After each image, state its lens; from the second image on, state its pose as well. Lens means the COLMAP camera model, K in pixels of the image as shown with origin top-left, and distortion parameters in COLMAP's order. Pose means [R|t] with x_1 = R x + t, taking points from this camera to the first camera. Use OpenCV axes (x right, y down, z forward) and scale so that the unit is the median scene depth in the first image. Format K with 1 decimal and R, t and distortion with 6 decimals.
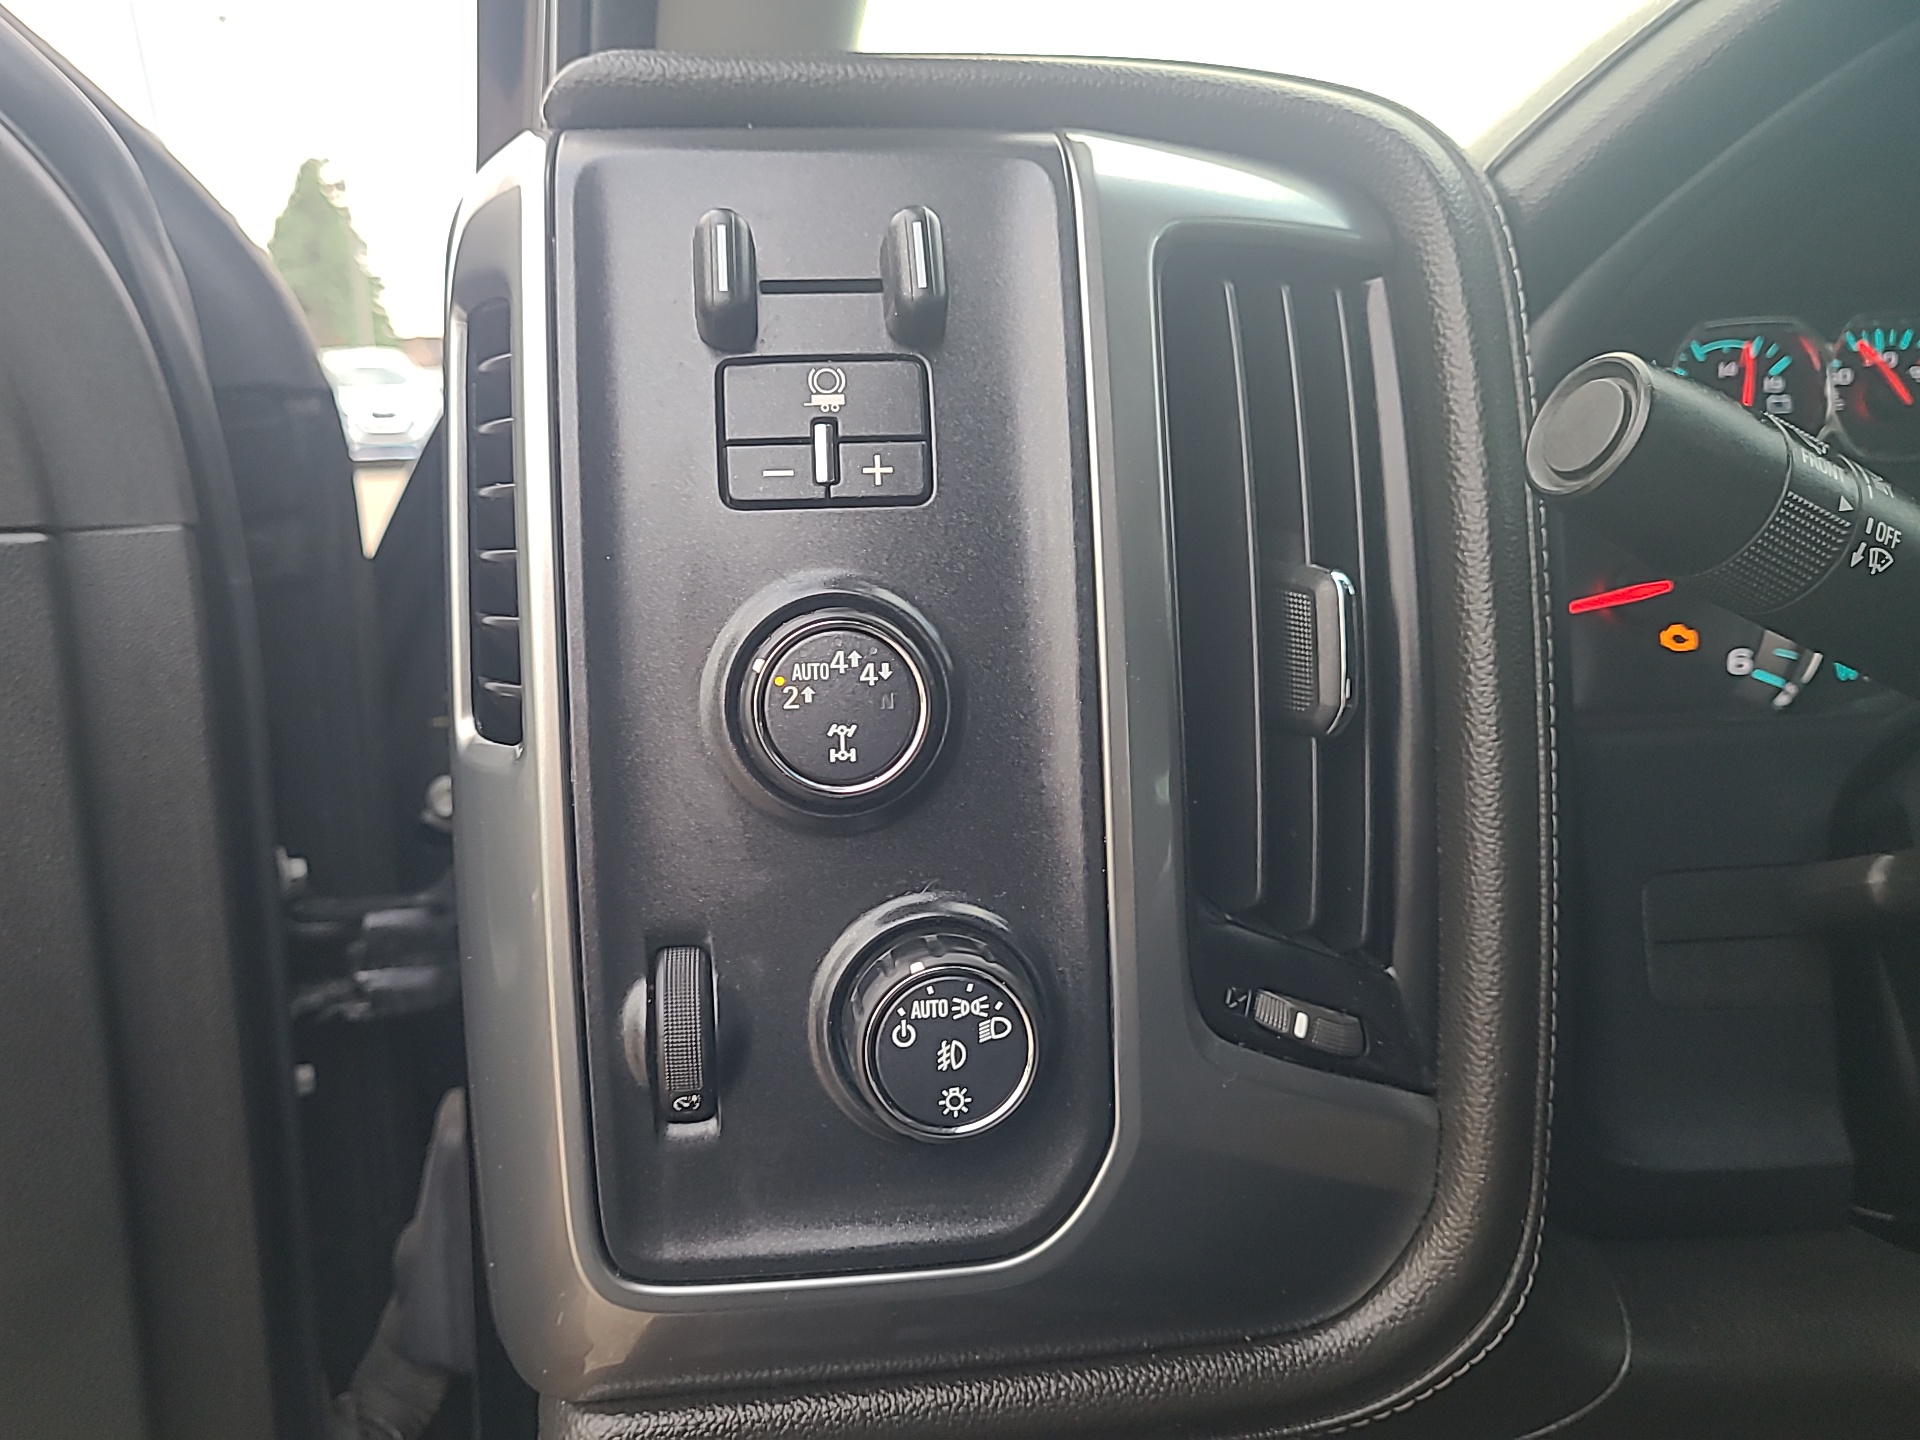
lens RADIAL K [[1597.5, 0, 942.2], [0, 1597.5, 720.9], [0, 0, 1]] dist [0.007765, -0.024547]
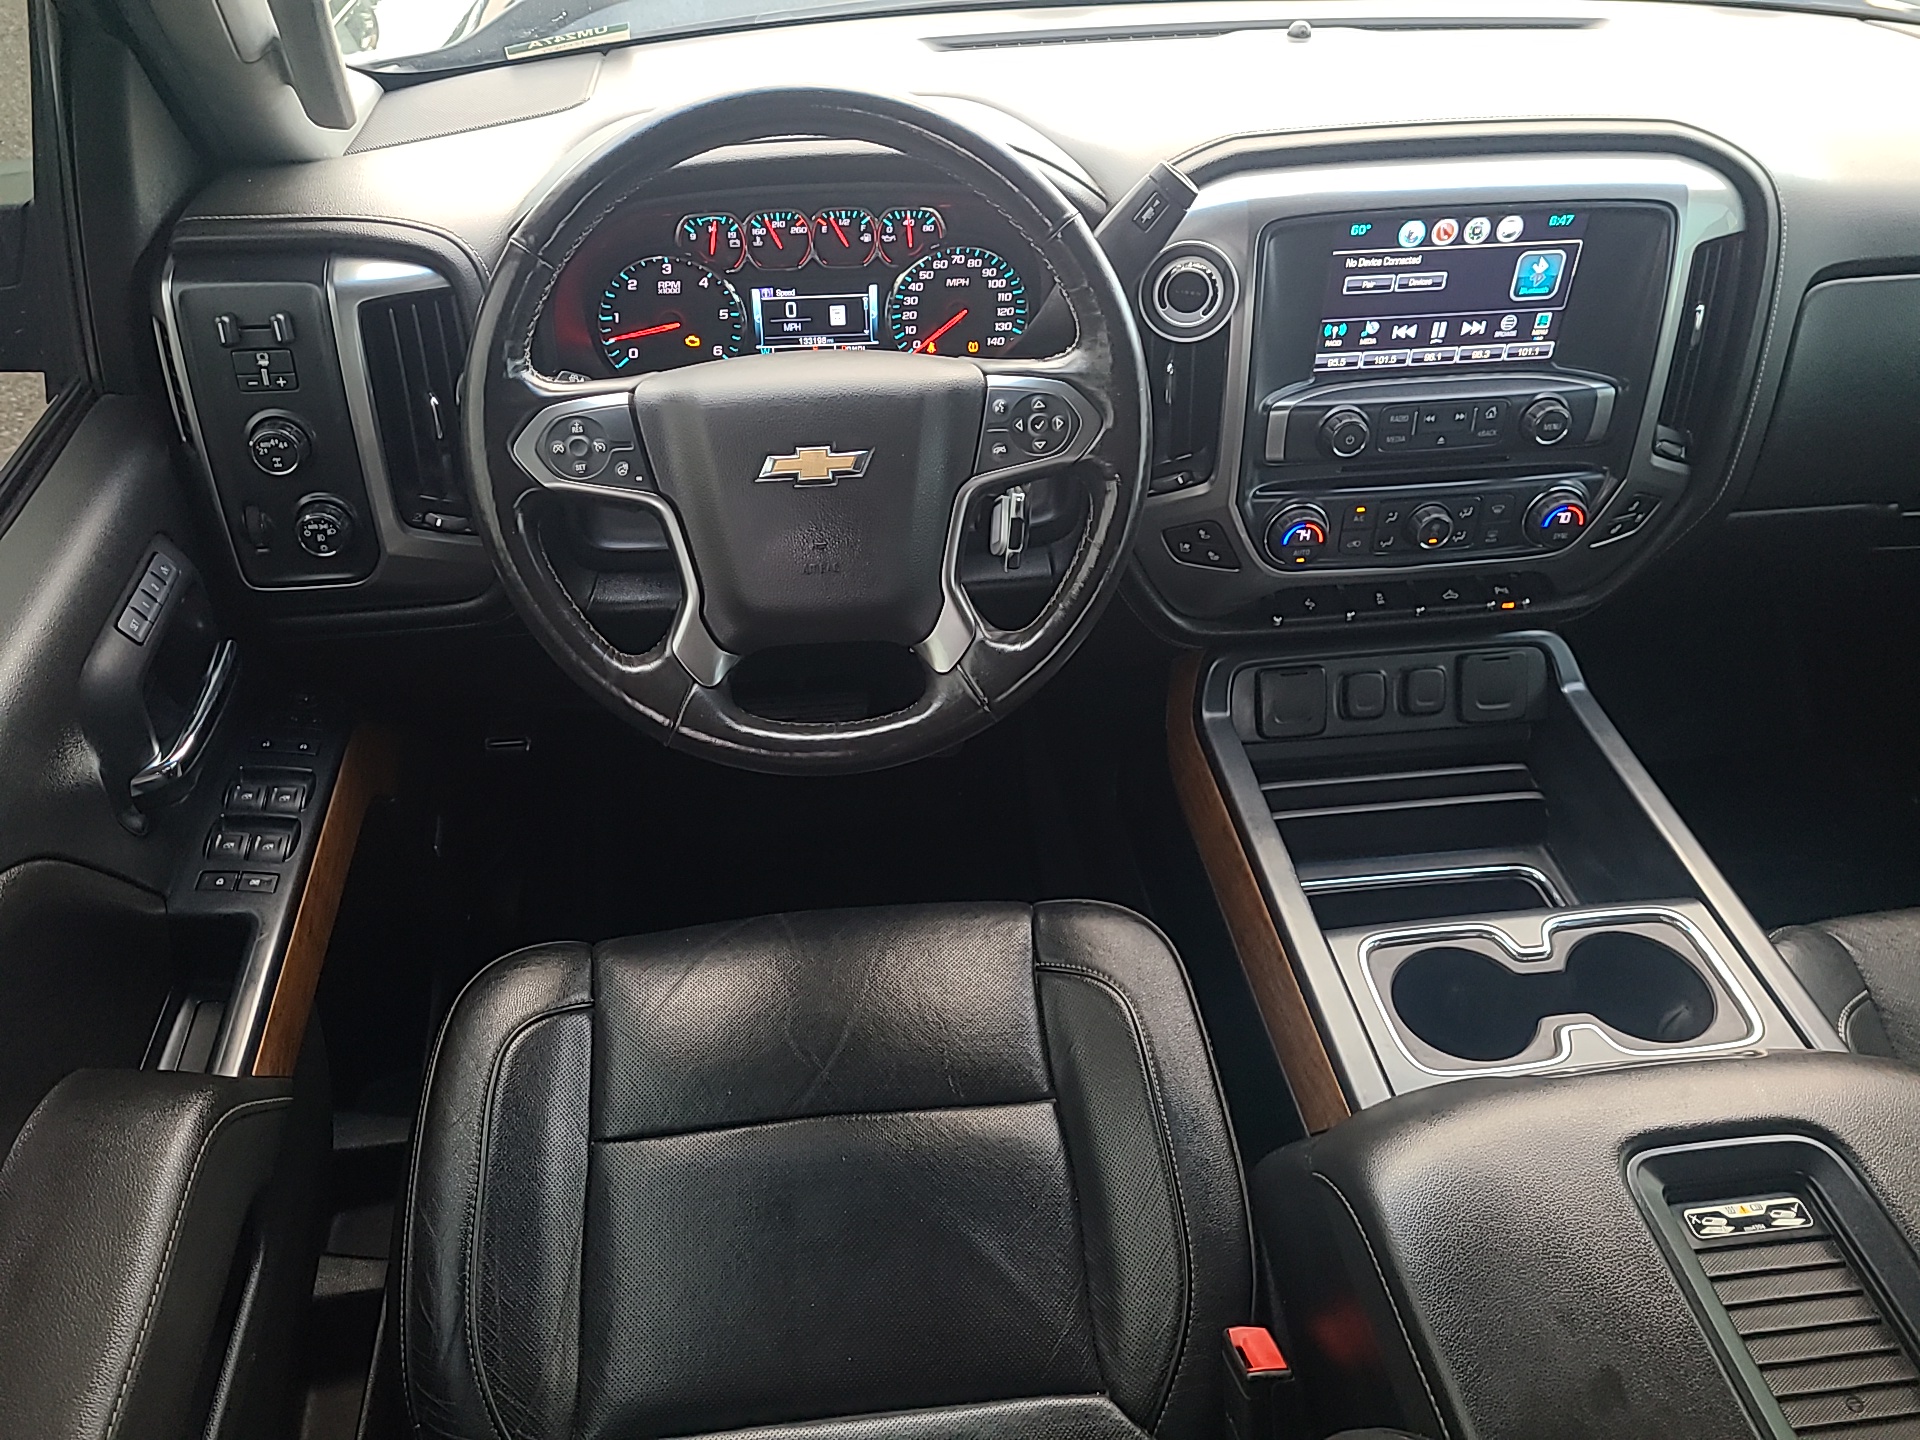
lens RADIAL K [[1492.9, 0, 961.1], [0, 1492.9, 733.6], [0, 0, 1]] dist [0.032146, -0.009903]
pose [[0.998232, 0.014829, 0.057563, 1.327579], [-0.040928, 0.873738, 0.484673, -1.188766], [-0.043108, -0.486172, 0.872799, -2.466095]]
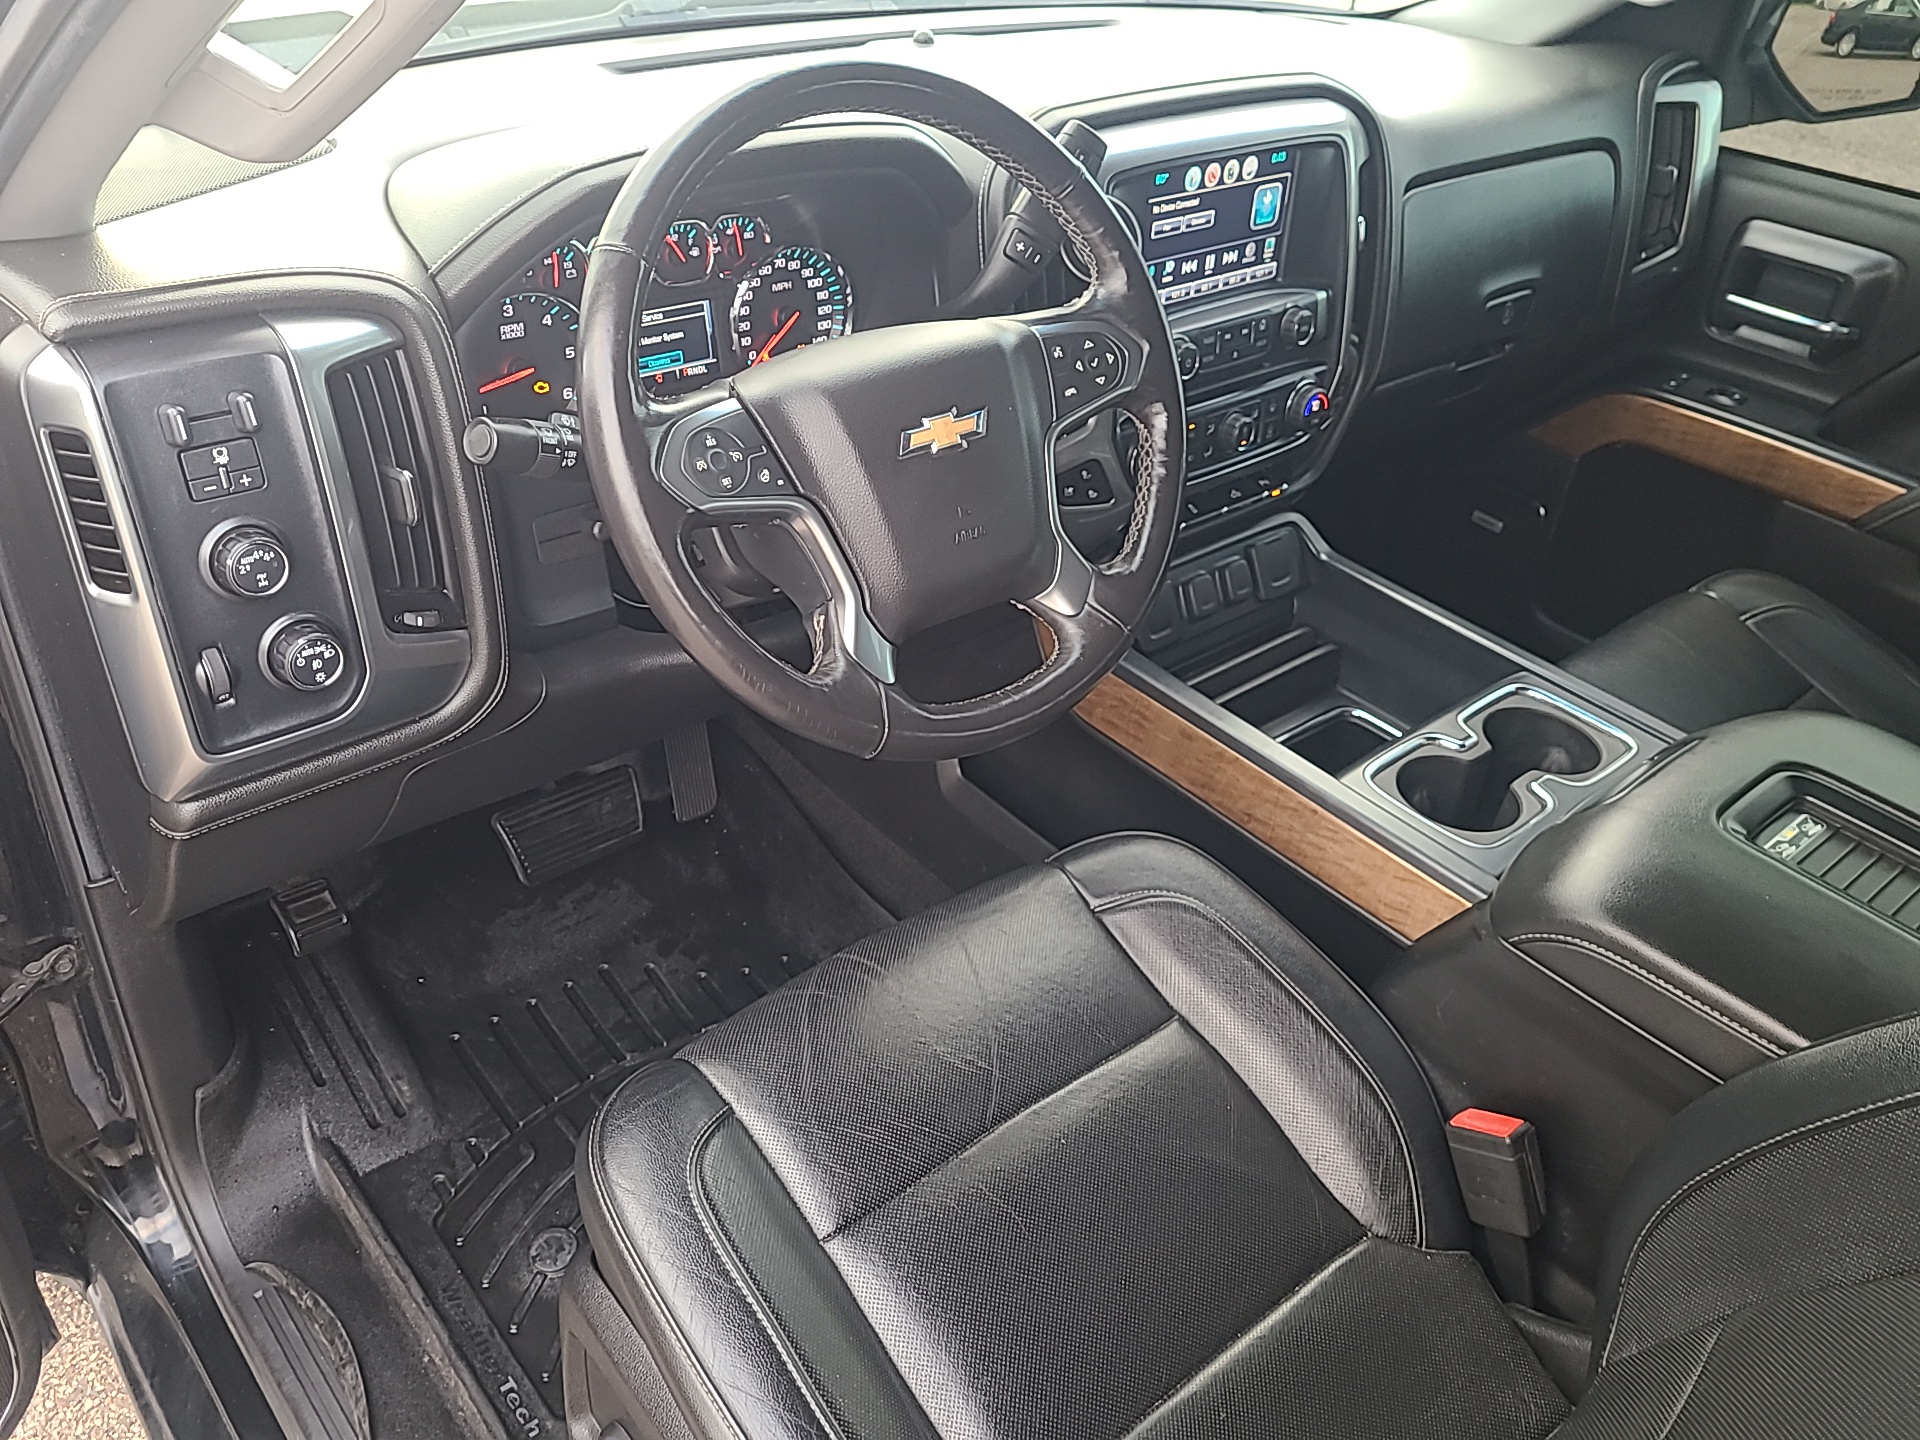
lens RADIAL K [[1492.9, 0, 959.6], [0, 1492.9, 707.3], [0, 0, 1]] dist [0.032146, -0.009903]
pose [[0.808560, -0.245637, 0.534690, -0.554582], [0.005255, 0.911675, 0.410878, -0.897609], [-0.588391, -0.329410, 0.738435, -1.916075]]
